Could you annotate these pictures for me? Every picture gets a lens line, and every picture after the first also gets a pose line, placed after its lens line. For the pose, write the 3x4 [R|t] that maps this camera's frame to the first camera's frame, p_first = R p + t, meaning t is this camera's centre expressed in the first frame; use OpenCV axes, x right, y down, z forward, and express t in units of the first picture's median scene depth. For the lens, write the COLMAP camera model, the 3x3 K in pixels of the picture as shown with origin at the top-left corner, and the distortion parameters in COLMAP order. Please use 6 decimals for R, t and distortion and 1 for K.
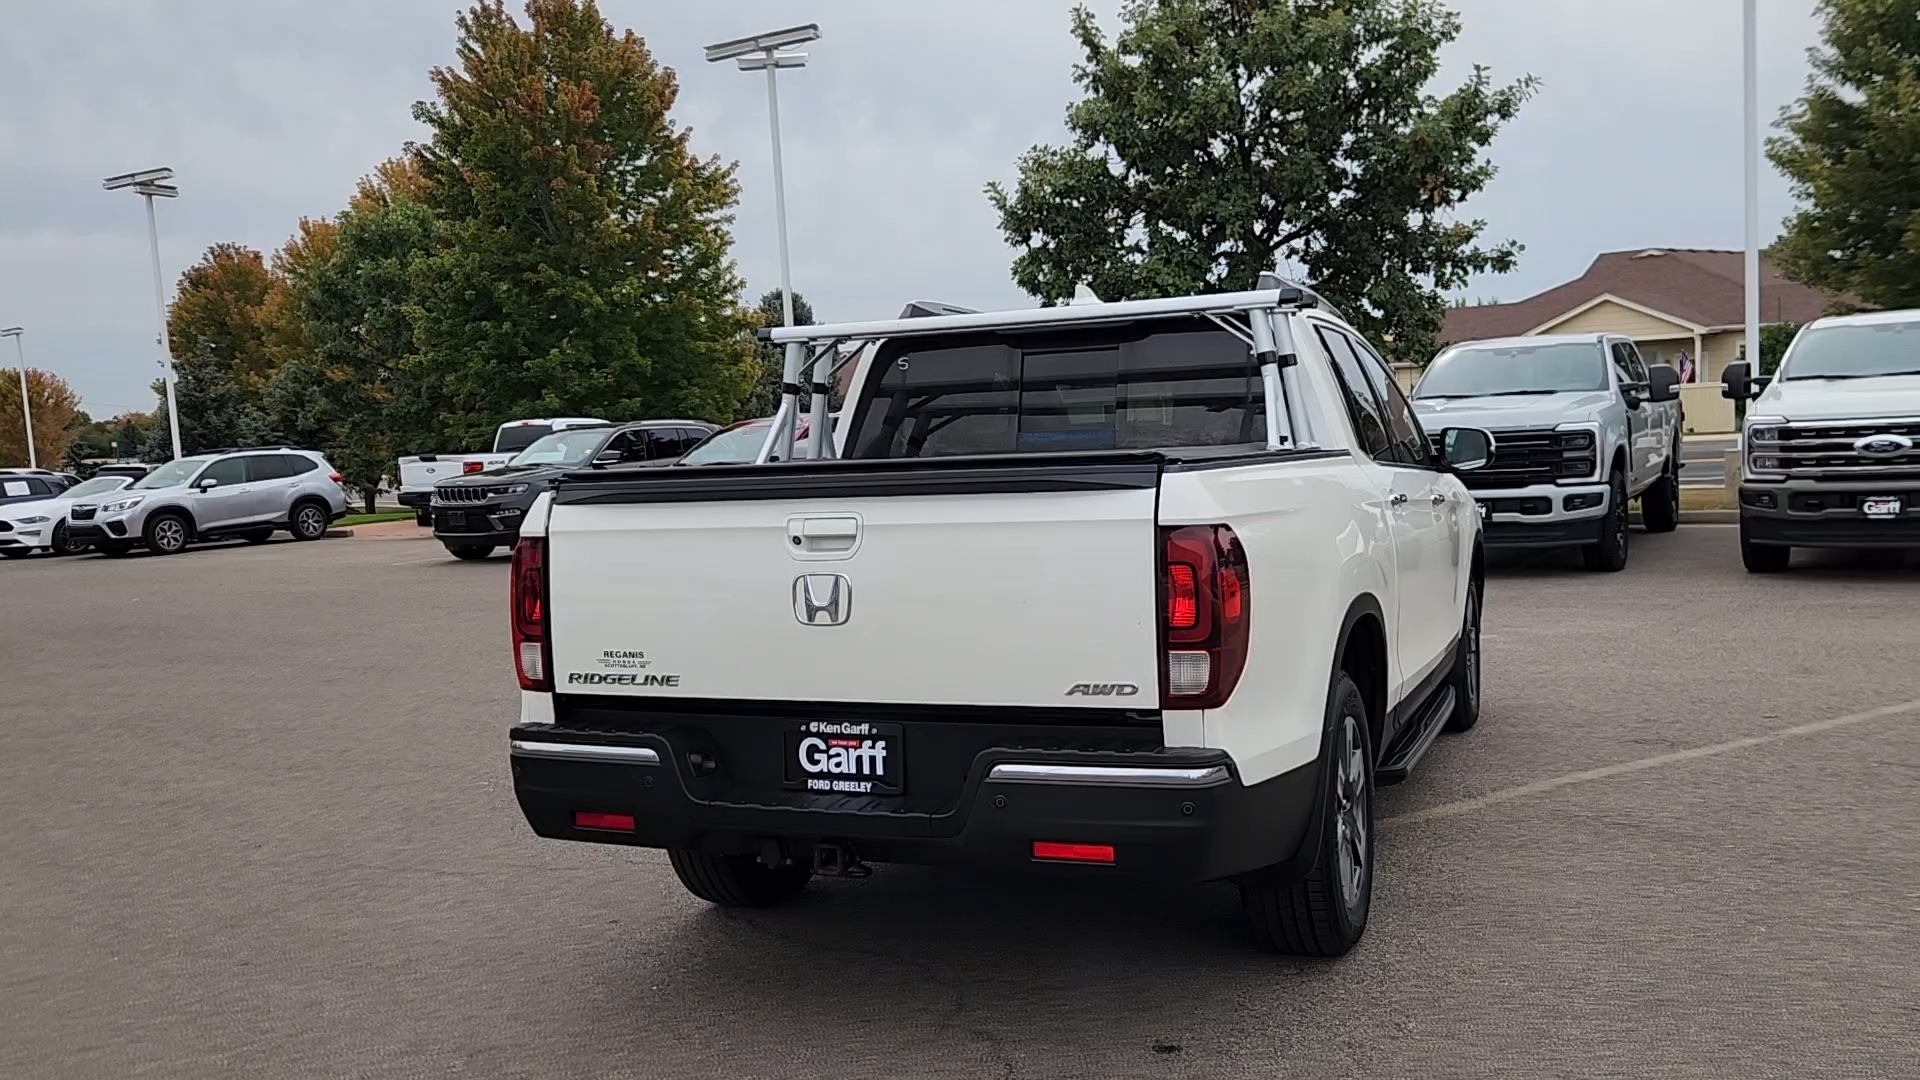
lens RADIAL K [[1627.0, 0, 947.8], [0, 1627.0, 546.9], [0, 0, 1]] dist [0.034953, -0.020965]
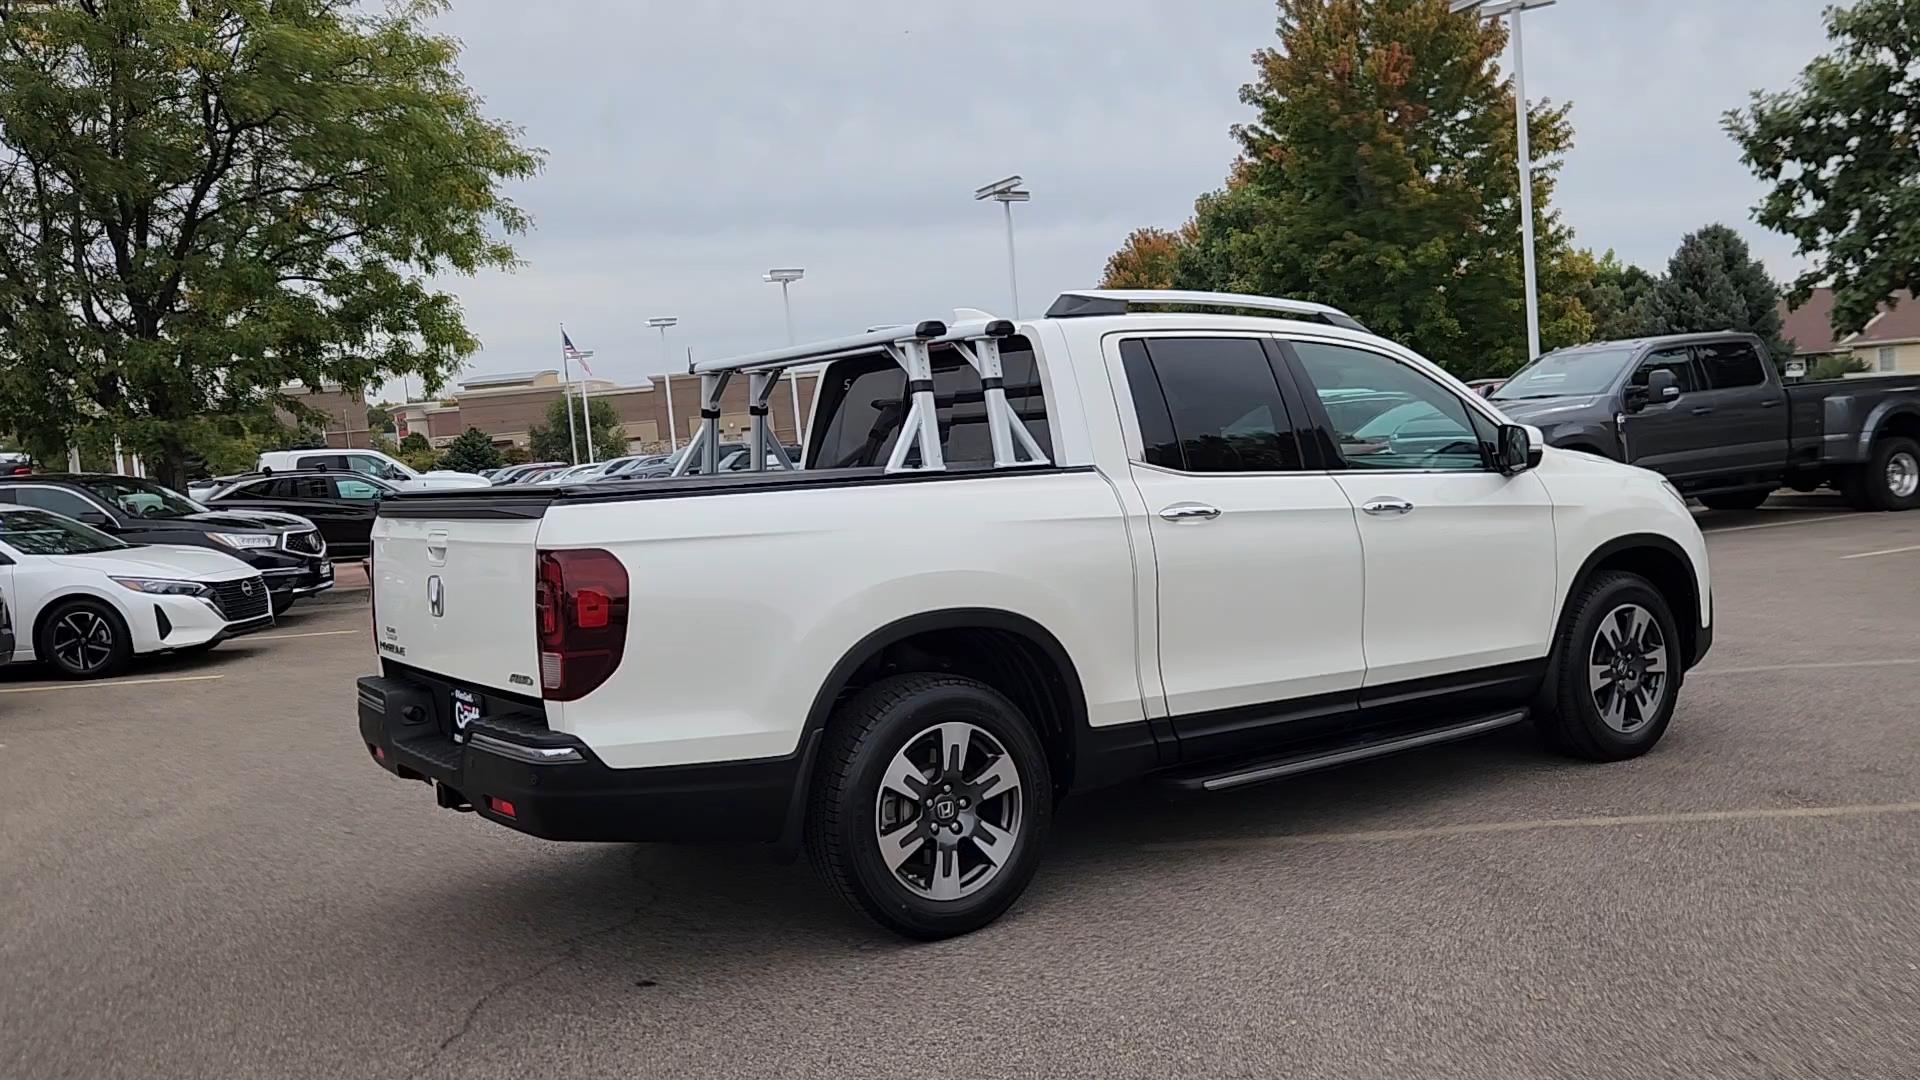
lens RADIAL K [[1627.0, 0, 947.4], [0, 1627.0, 547.7], [0, 0, 1]] dist [0.034953, -0.020965]
pose [[0.840898, 0.025817, -0.540578, 0.267930], [-0.011627, 0.999493, 0.029646, -0.013809], [0.541069, -0.018644, 0.840772, 0.033940]]
